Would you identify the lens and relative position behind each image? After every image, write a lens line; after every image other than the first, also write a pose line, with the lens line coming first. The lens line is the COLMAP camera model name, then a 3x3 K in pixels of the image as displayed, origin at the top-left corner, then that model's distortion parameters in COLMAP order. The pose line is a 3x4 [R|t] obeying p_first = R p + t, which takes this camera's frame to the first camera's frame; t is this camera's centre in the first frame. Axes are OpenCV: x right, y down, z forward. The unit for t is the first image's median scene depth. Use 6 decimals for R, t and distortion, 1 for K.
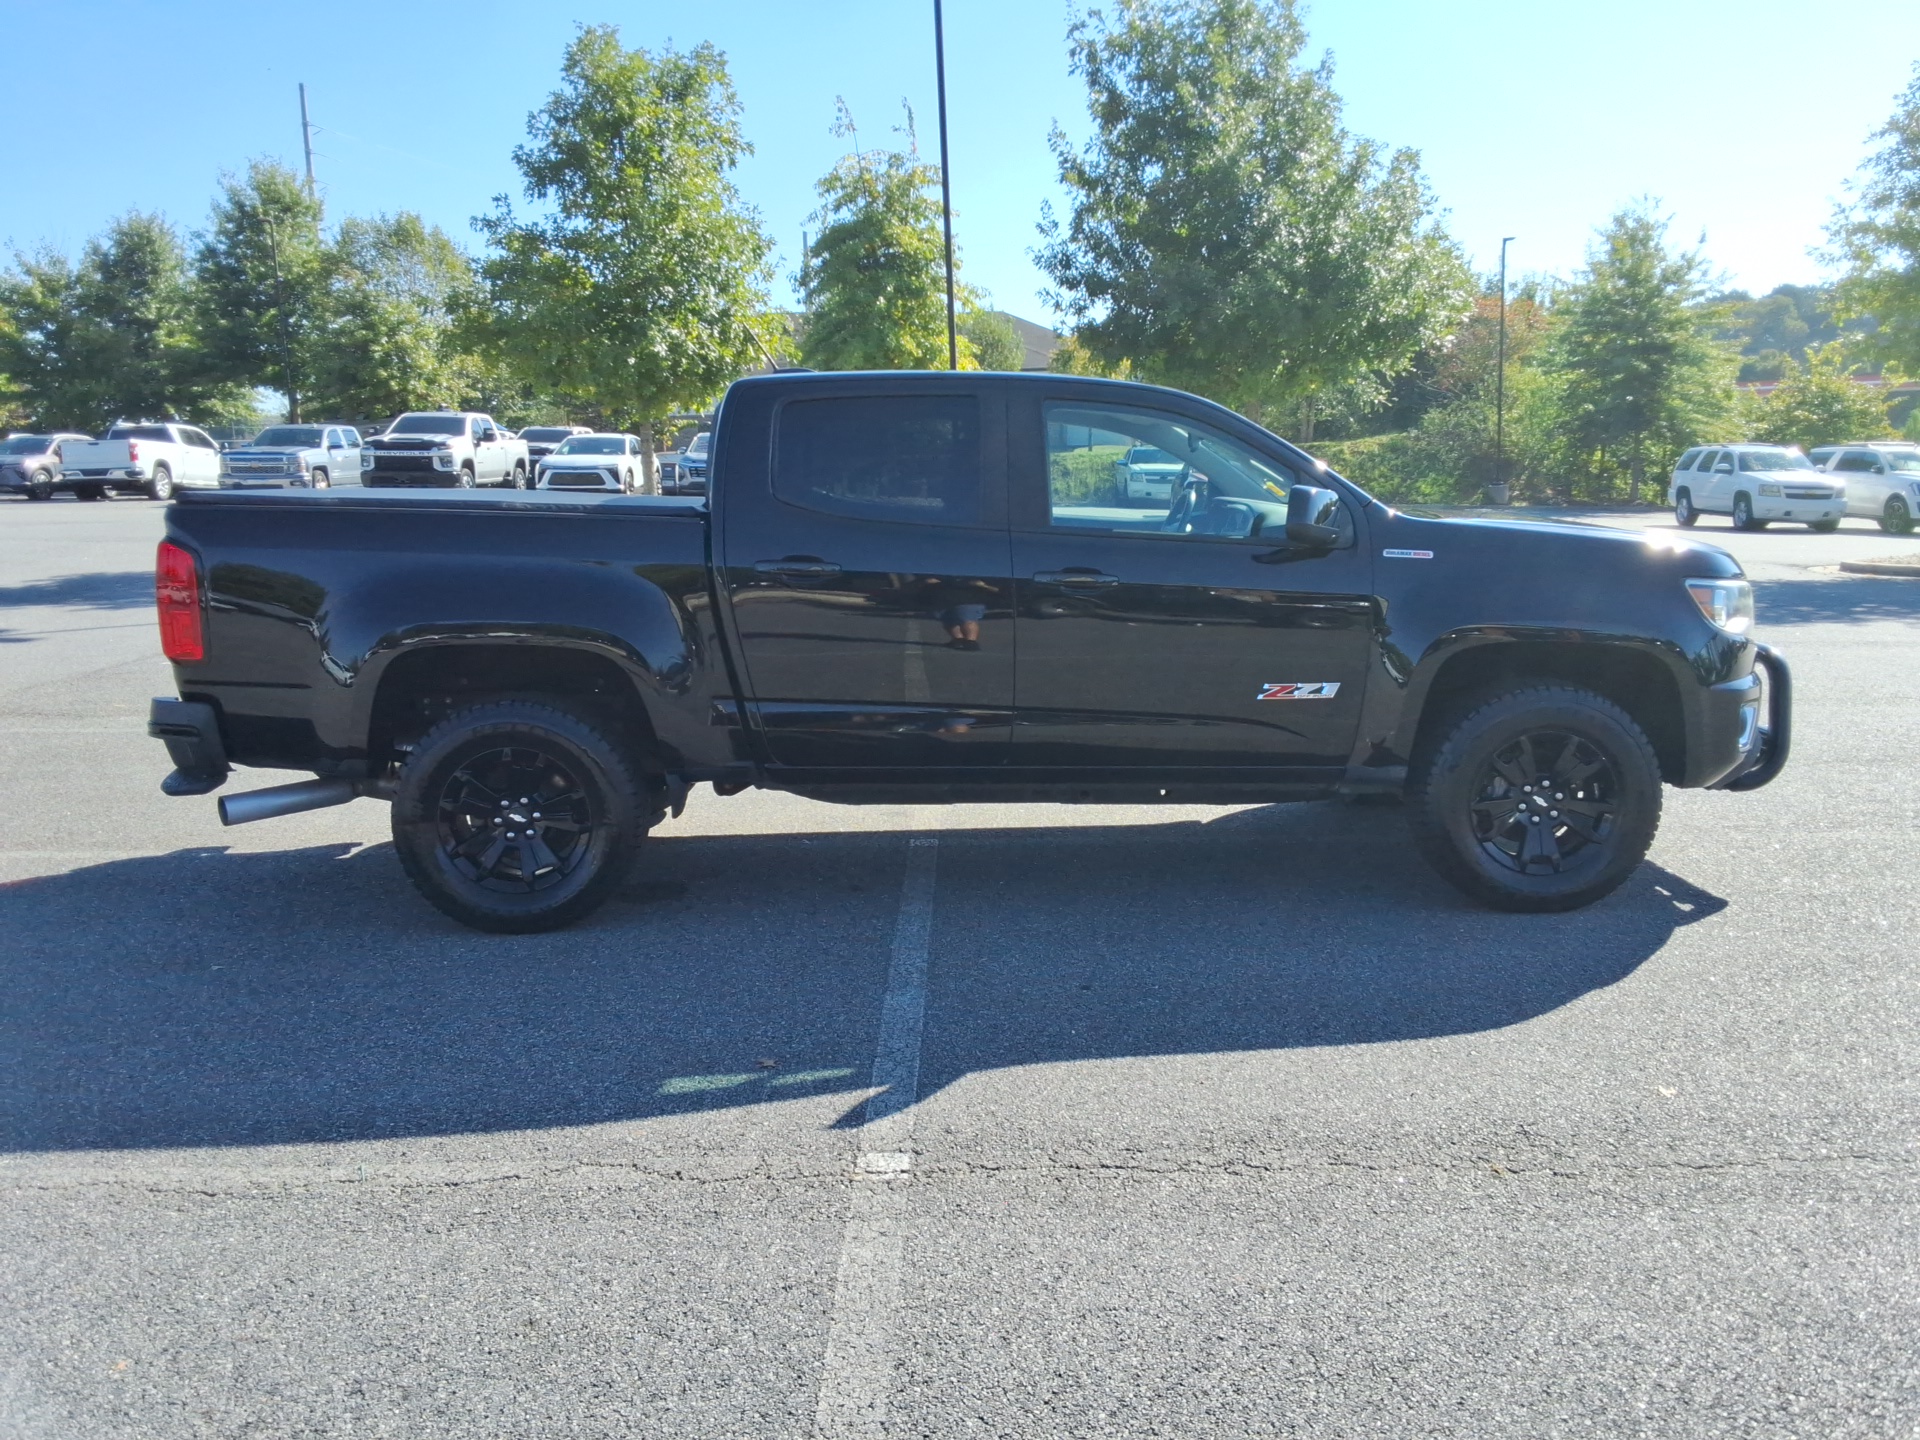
lens RADIAL K [[1552.9, 0, 973.8], [0, 1552.9, 712.9], [0, 0, 1]] dist [0.079133, -0.122829]
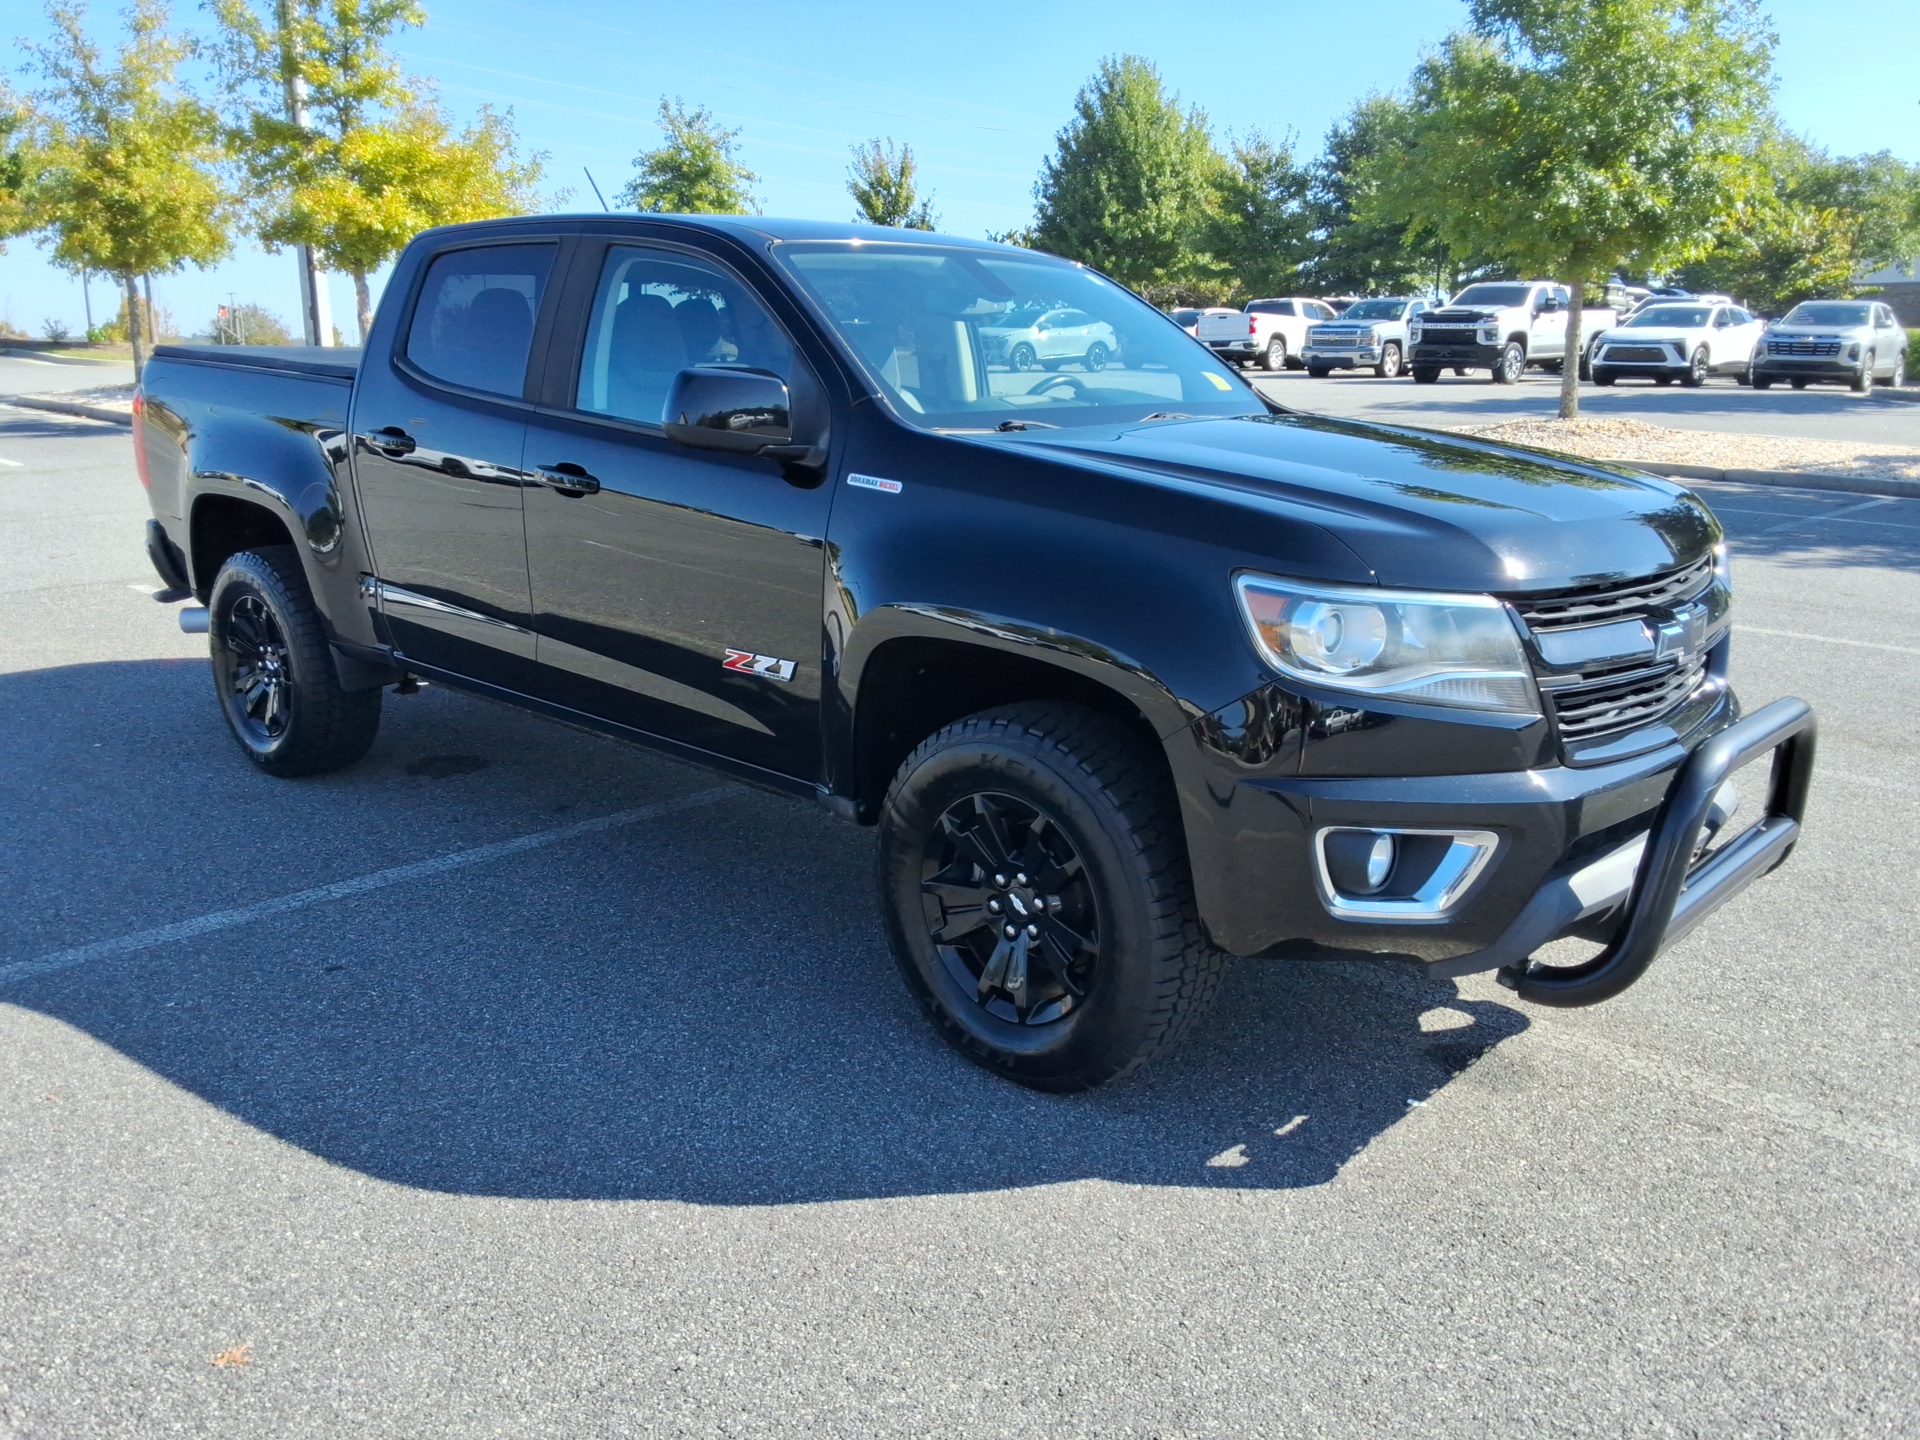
lens RADIAL K [[1552.9, 0, 963.8], [0, 1552.9, 717.8], [0, 0, 1]] dist [0.079133, -0.122829]
pose [[0.706637, 0.178444, -0.684706, 0.124241], [-0.122982, 0.983923, 0.129503, -0.015269], [0.696807, -0.007305, 0.717222, 0.090690]]
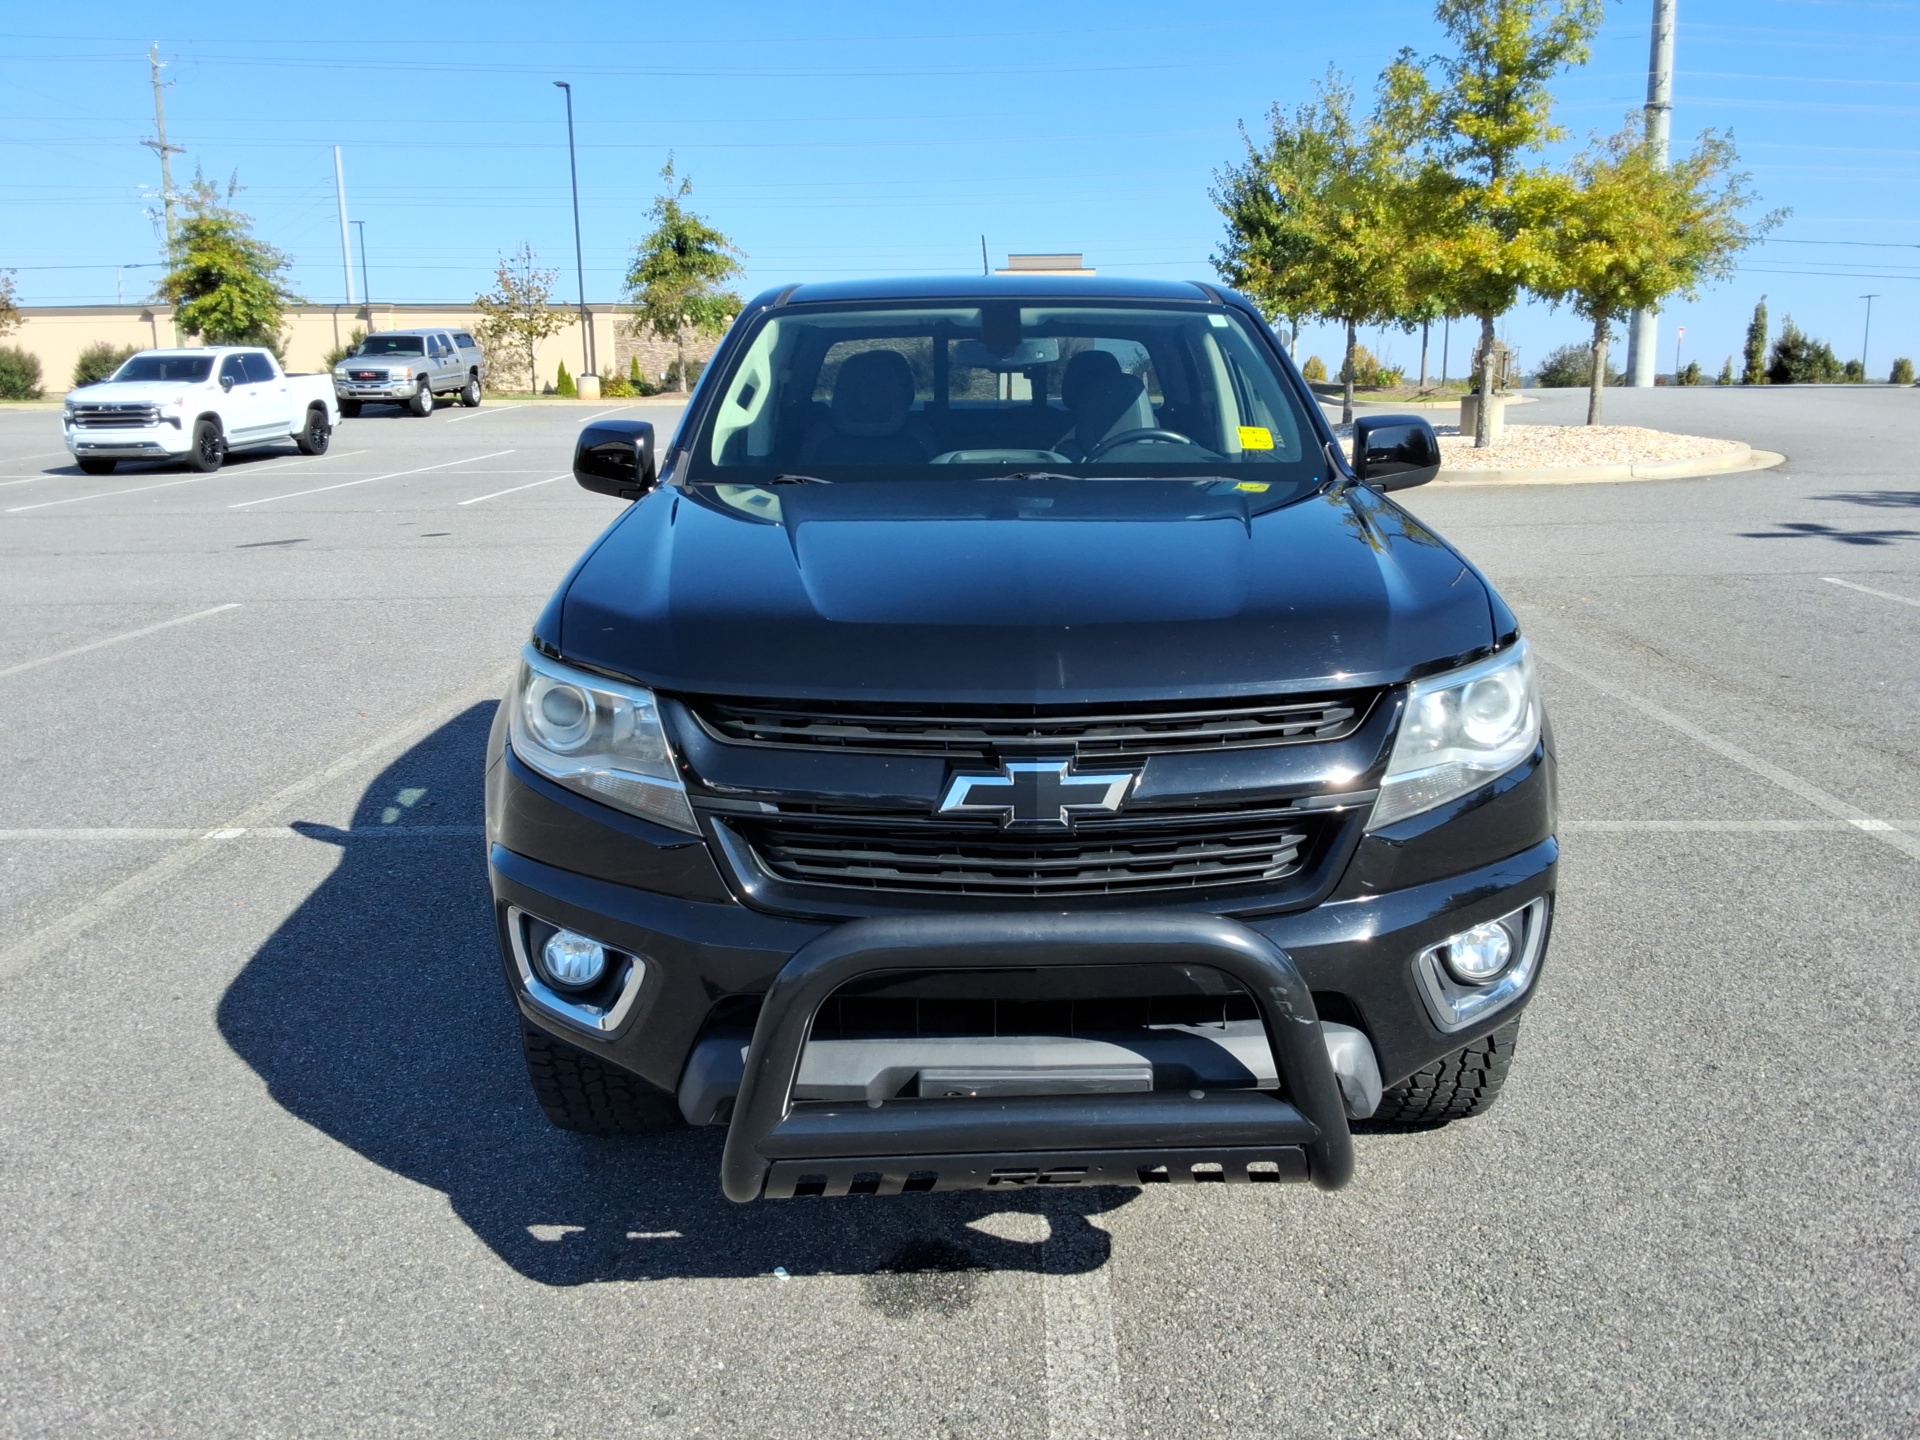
lens RADIAL K [[1552.9, 0, 992.6], [0, 1552.9, 720.9], [0, 0, 1]] dist [0.079133, -0.122829]
pose [[-0.029381, 0.221334, -0.974755, 0.157558], [-0.147183, 0.963589, 0.223235, -0.031932], [0.988673, 0.150026, 0.004266, 0.188912]]
